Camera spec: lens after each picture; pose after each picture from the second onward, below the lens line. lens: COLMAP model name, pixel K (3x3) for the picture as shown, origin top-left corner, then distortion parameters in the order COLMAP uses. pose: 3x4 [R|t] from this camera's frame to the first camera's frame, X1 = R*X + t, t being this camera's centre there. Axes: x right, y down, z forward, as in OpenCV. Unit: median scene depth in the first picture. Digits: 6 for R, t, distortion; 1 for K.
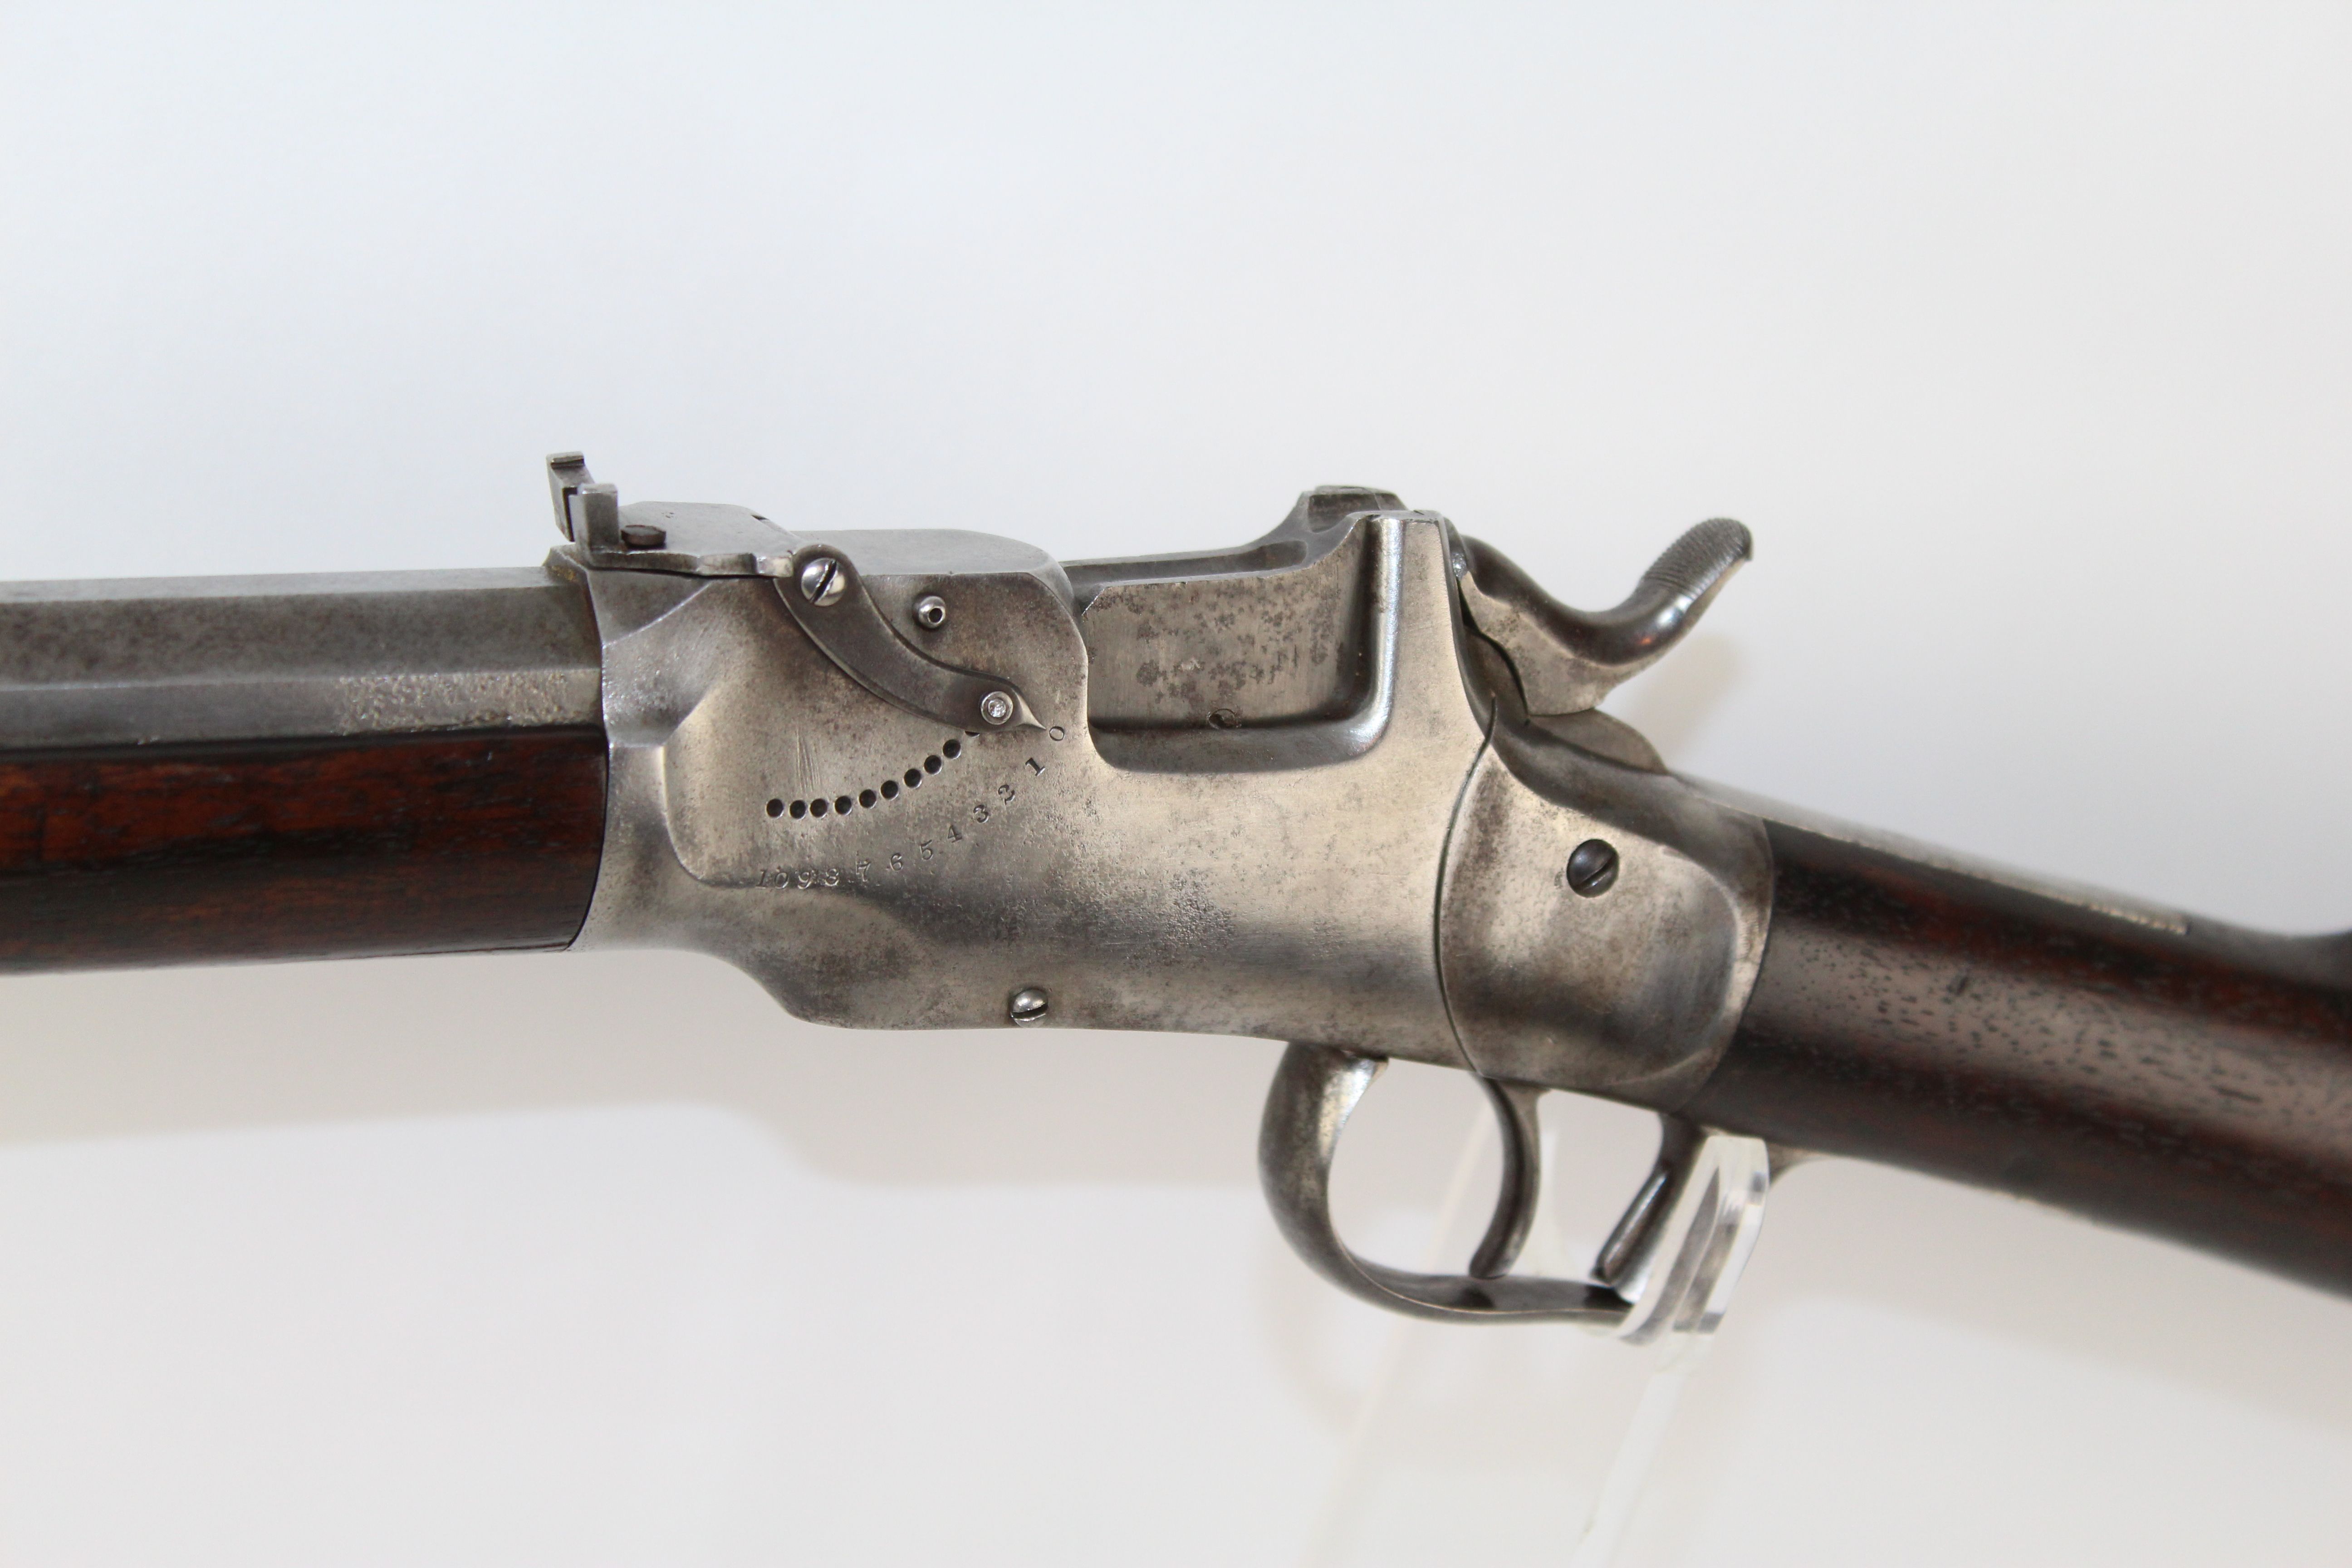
lens RADIAL K [[5765.3, 0, 1176.0], [0, 5765.3, 784.0], [0, 0, 1]] dist [0.197679, 0.019967]
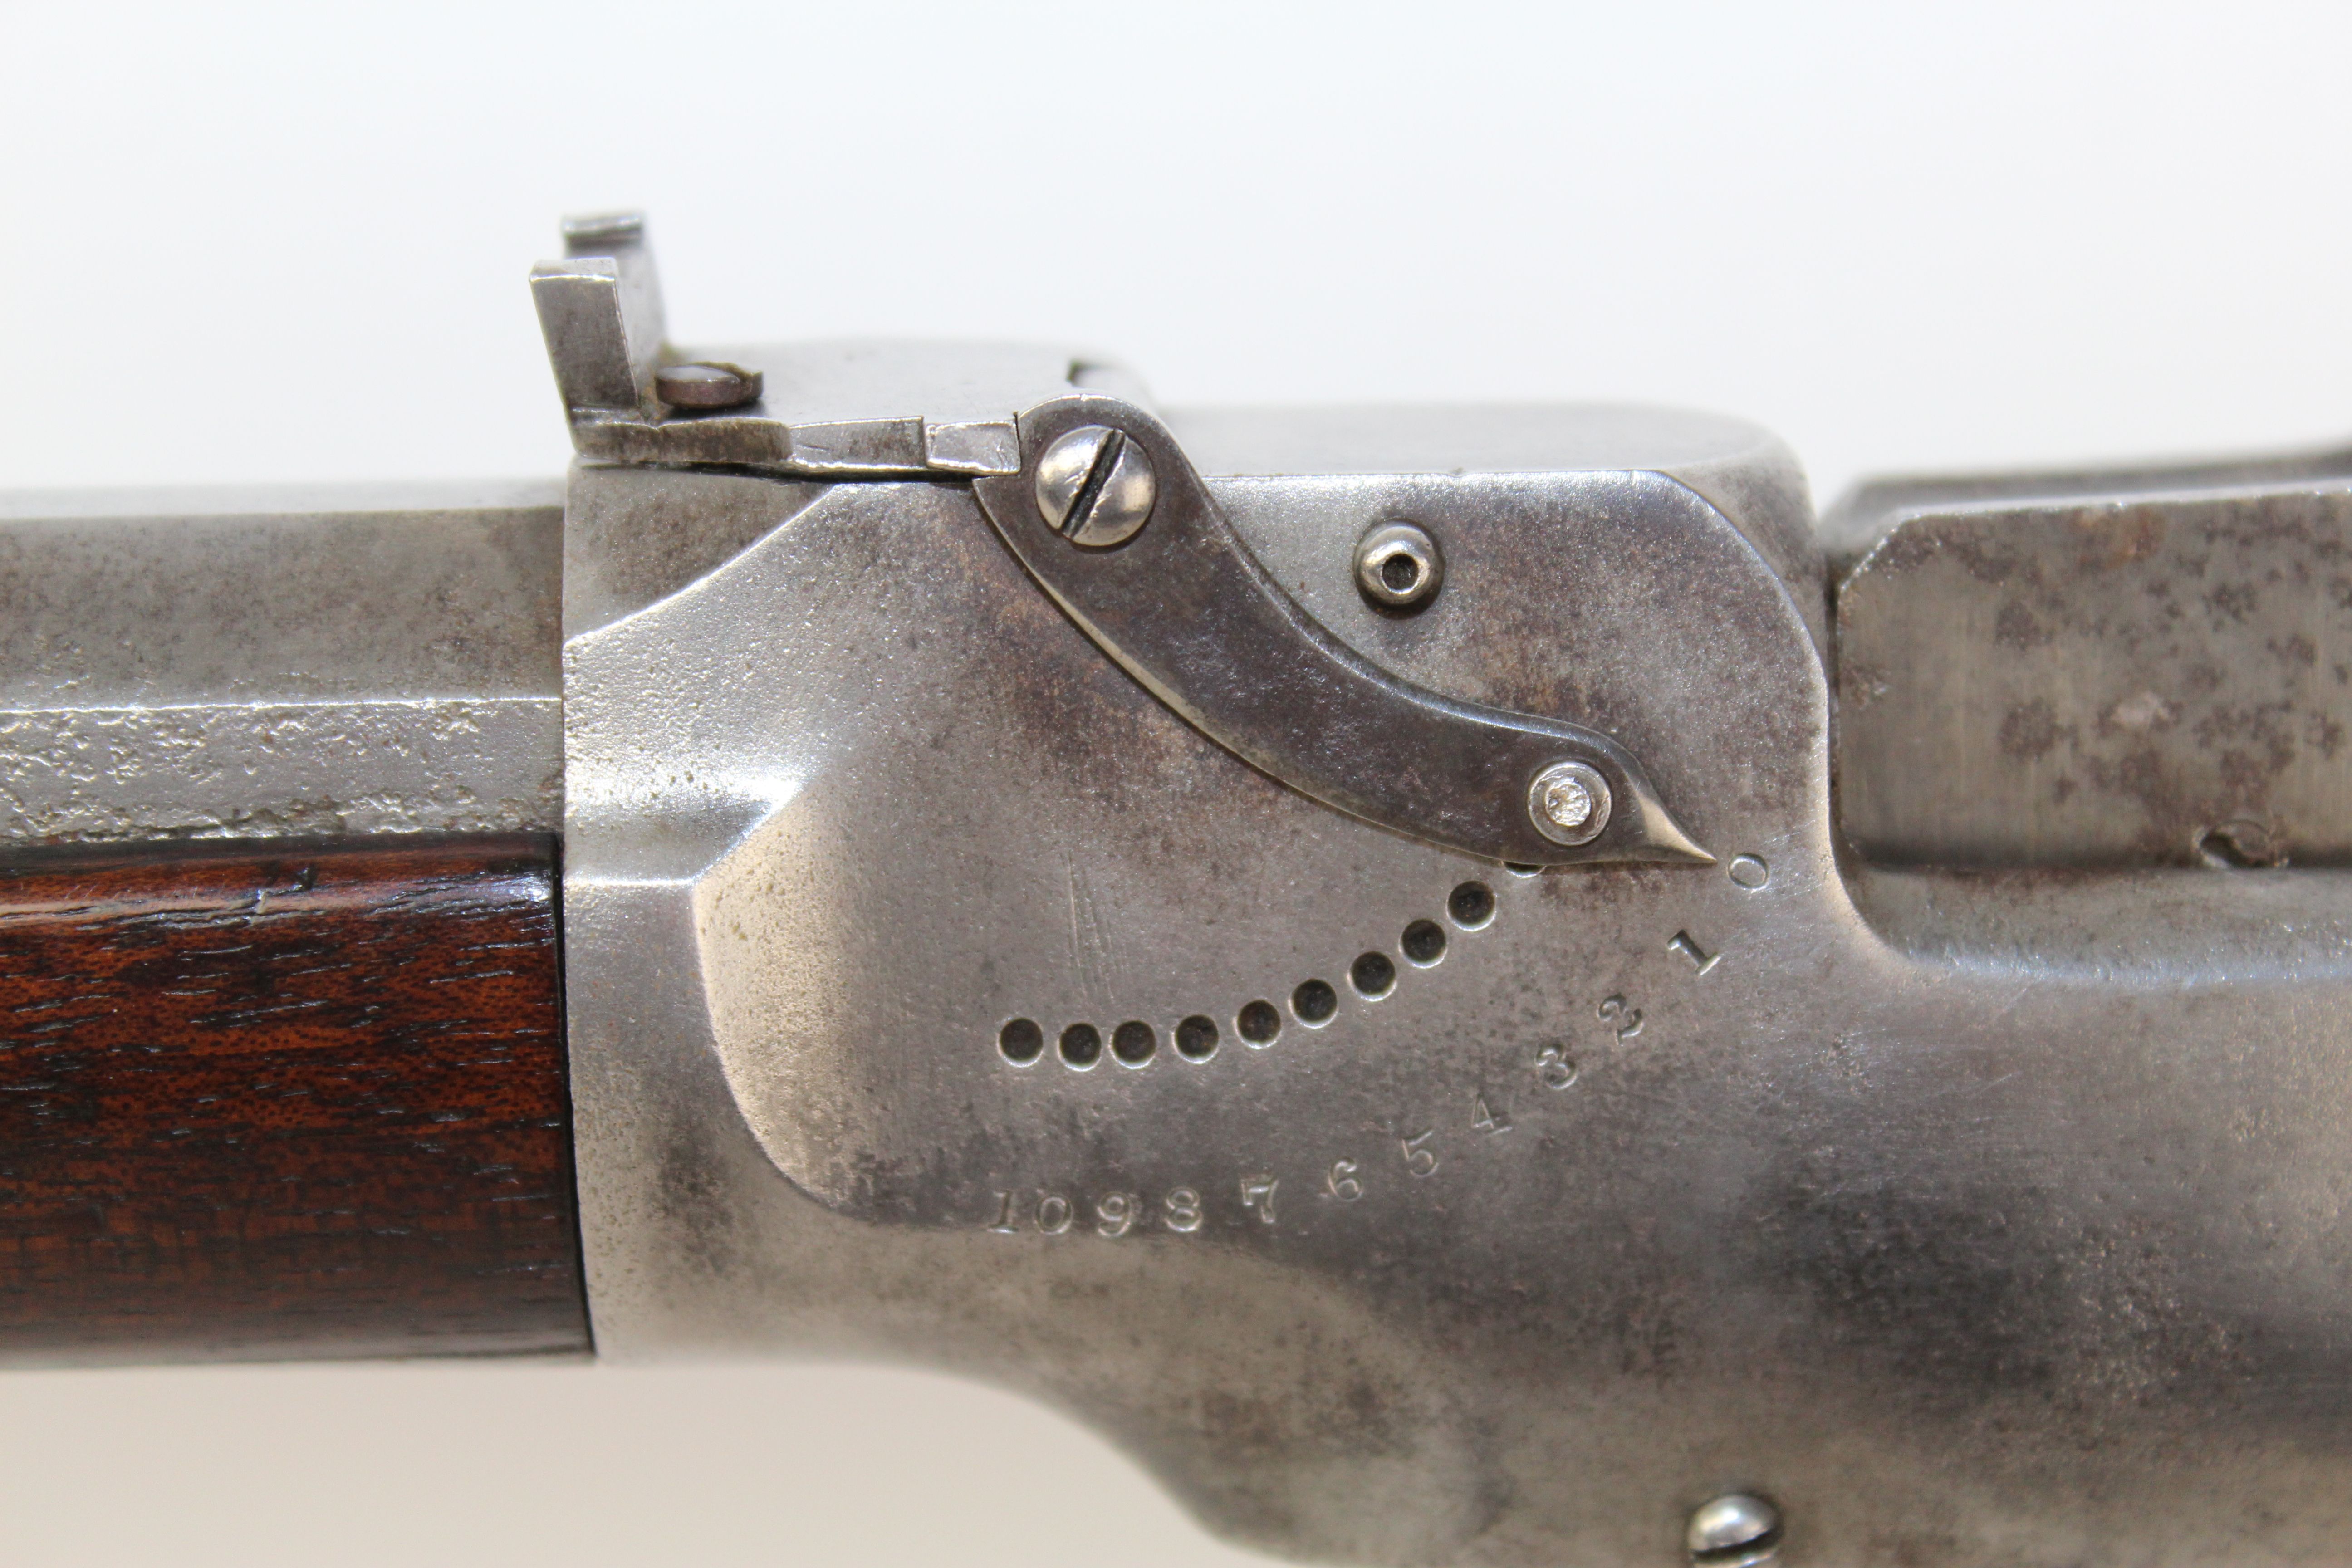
lens RADIAL K [[5765.3, 0, 1176.0], [0, 5765.3, 784.0], [0, 0, 1]] dist [0.197679, 0.019967]
pose [[0.926286, -0.002105, -0.376816, 0.096298], [-0.016463, 0.998804, -0.046048, 0.004677], [0.376462, 0.048857, 0.925143, 0.611215]]
